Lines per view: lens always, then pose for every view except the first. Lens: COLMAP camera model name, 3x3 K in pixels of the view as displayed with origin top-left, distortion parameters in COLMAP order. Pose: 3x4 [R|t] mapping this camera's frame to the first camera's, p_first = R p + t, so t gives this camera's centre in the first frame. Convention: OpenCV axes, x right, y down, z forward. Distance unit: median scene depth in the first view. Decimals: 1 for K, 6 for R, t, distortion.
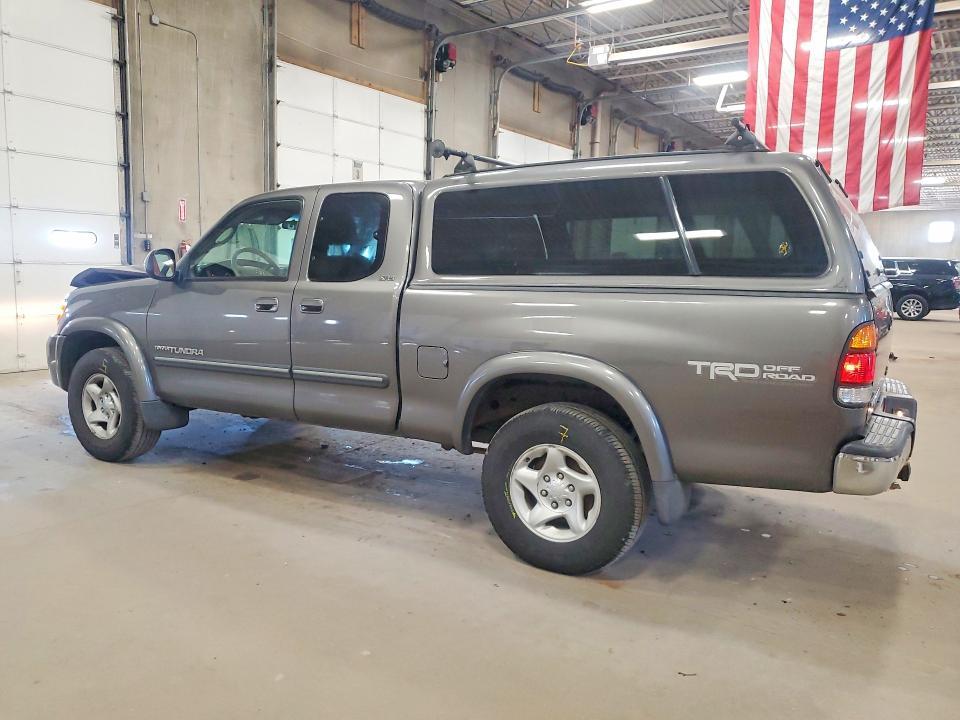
lens RADIAL K [[742.9, 0, 479.1], [0, 742.9, 357.1], [0, 0, 1]] dist [0.026092, -0.009888]
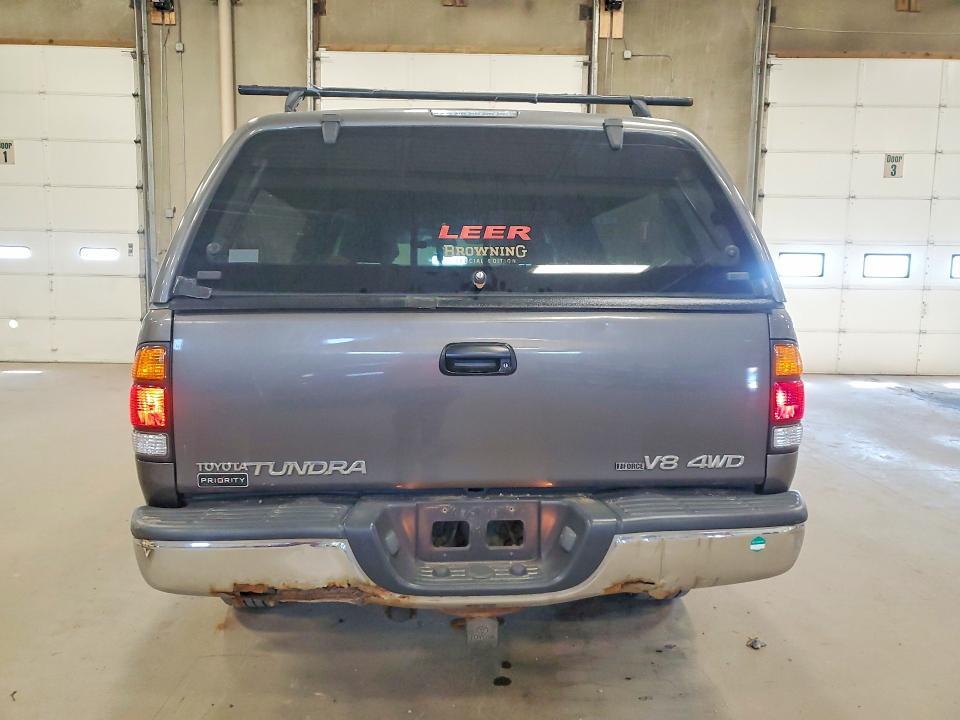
lens RADIAL K [[742.9, 0, 452.7], [0, 742.9, 356.8], [0, 0, 1]] dist [0.026092, -0.009888]
pose [[0.570434, 0.077366, -0.817692, 0.314760], [-0.100893, 0.994614, 0.023721, -0.020293], [0.815123, 0.068968, 0.575168, 0.203568]]
